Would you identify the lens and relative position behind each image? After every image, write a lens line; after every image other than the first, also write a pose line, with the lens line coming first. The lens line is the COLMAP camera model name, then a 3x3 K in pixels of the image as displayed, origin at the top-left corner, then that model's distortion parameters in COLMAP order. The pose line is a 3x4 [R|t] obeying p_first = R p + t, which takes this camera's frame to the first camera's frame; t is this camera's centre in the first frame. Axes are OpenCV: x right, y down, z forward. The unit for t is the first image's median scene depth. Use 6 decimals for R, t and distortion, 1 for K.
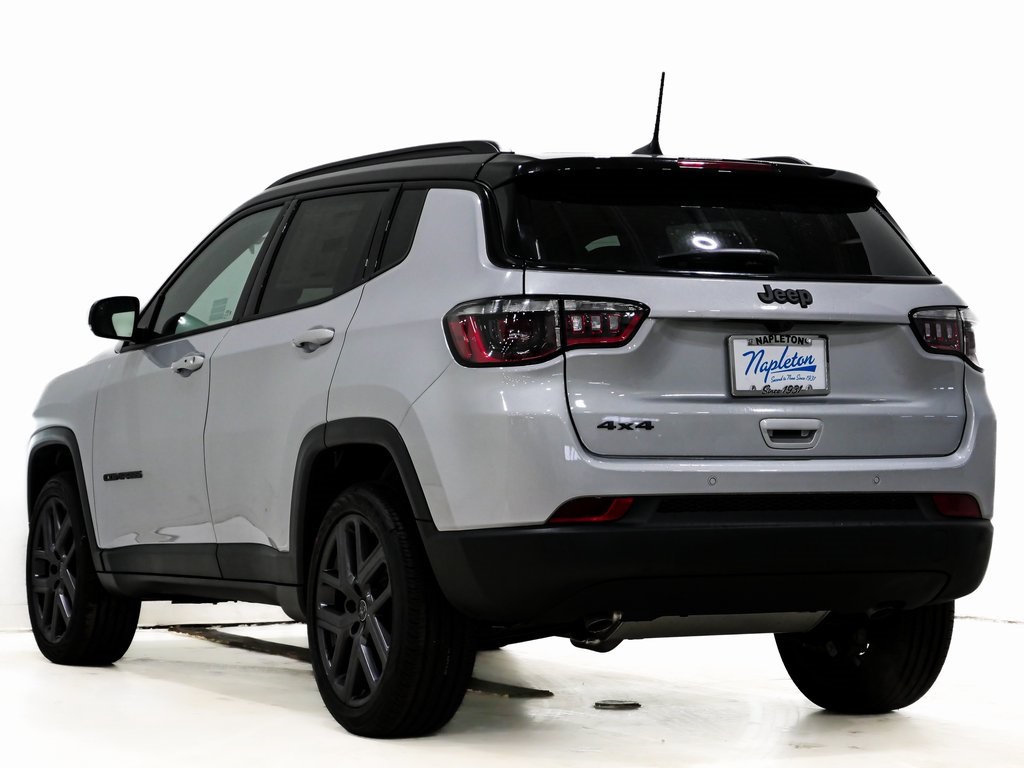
lens RADIAL K [[2869.2, 0, 513.2], [0, 2869.2, 378.7], [0, 0, 1]] dist [0.153257, 0.000000]
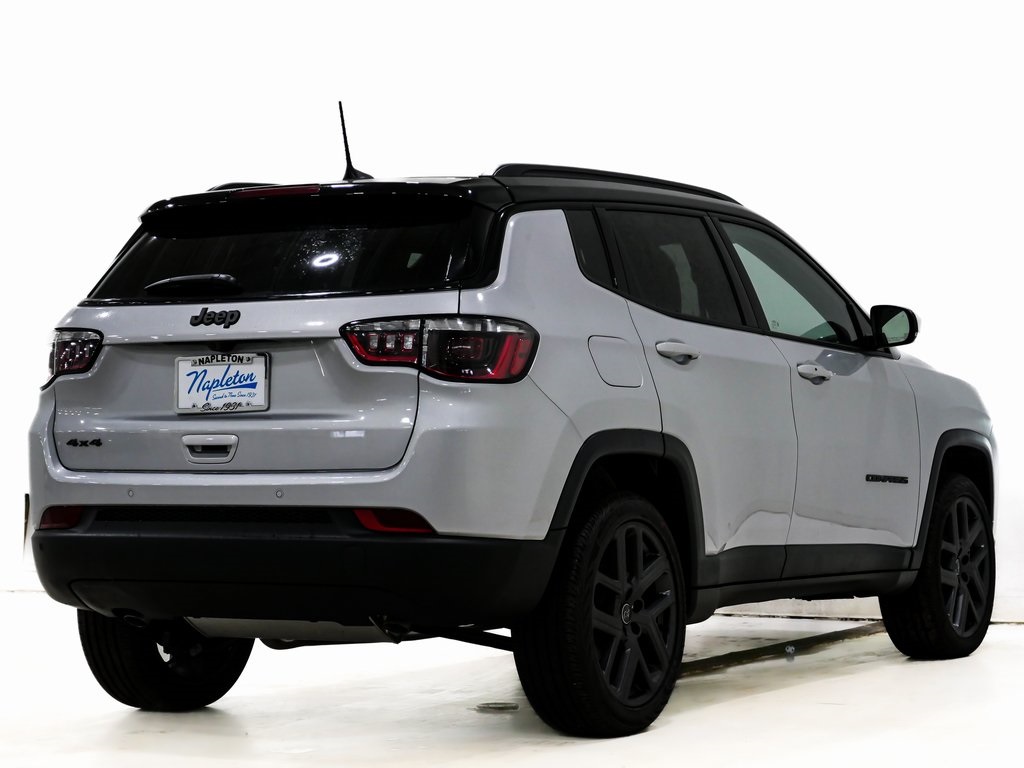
lens RADIAL K [[2556.0, 0, 513.1], [0, 2556.0, 388.9], [0, 0, 1]] dist [-0.075501, 0.000000]
pose [[0.551998, -0.019351, -0.833621, 0.930014], [0.024236, 0.999681, -0.007158, 0.006509], [0.833493, -0.016253, 0.552291, 0.575493]]
